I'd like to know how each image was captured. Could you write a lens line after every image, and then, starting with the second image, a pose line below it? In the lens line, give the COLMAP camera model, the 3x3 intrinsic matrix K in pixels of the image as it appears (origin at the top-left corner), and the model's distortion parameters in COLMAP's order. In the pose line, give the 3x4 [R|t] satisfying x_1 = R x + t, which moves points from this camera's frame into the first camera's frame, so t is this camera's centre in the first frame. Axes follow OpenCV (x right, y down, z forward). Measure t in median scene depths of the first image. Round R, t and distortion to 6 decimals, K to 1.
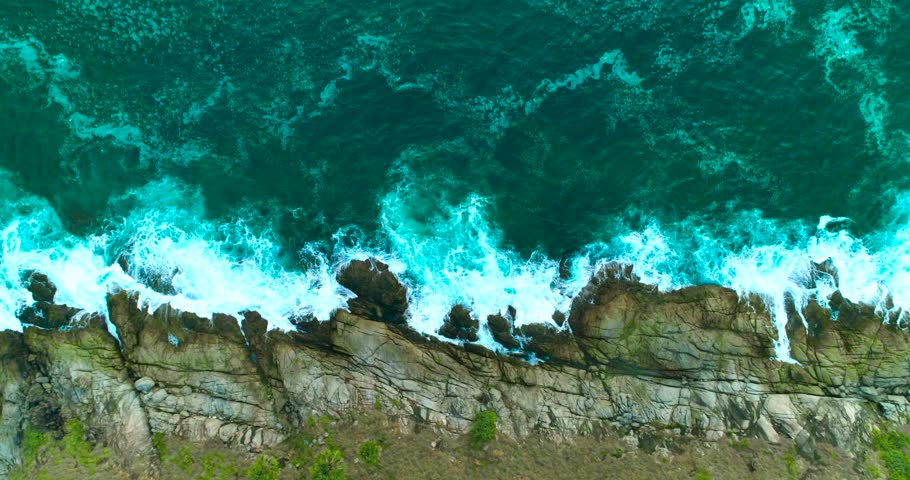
lens RADIAL K [[365.9, 0, 455.0], [0, 365.9, 240.0], [0, 0, 1]] dist [0.000060, 0.000159]
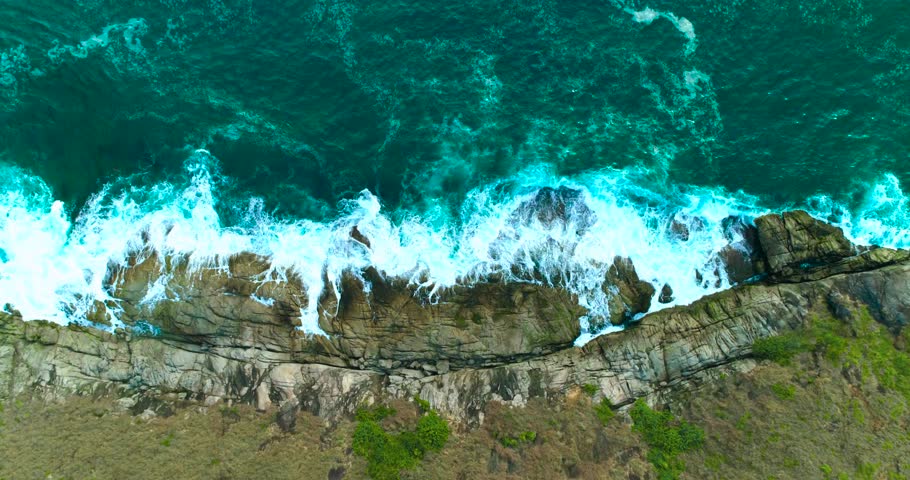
lens RADIAL K [[365.9, 0, 455.0], [0, 365.9, 240.0], [0, 0, 1]] dist [0.000060, 0.000159]
pose [[0.999200, 0.039405, -0.006848, 1.299816], [-0.039466, 0.999180, -0.009079, 0.078705], [0.006485, 0.009342, 0.999935, 0.008980]]
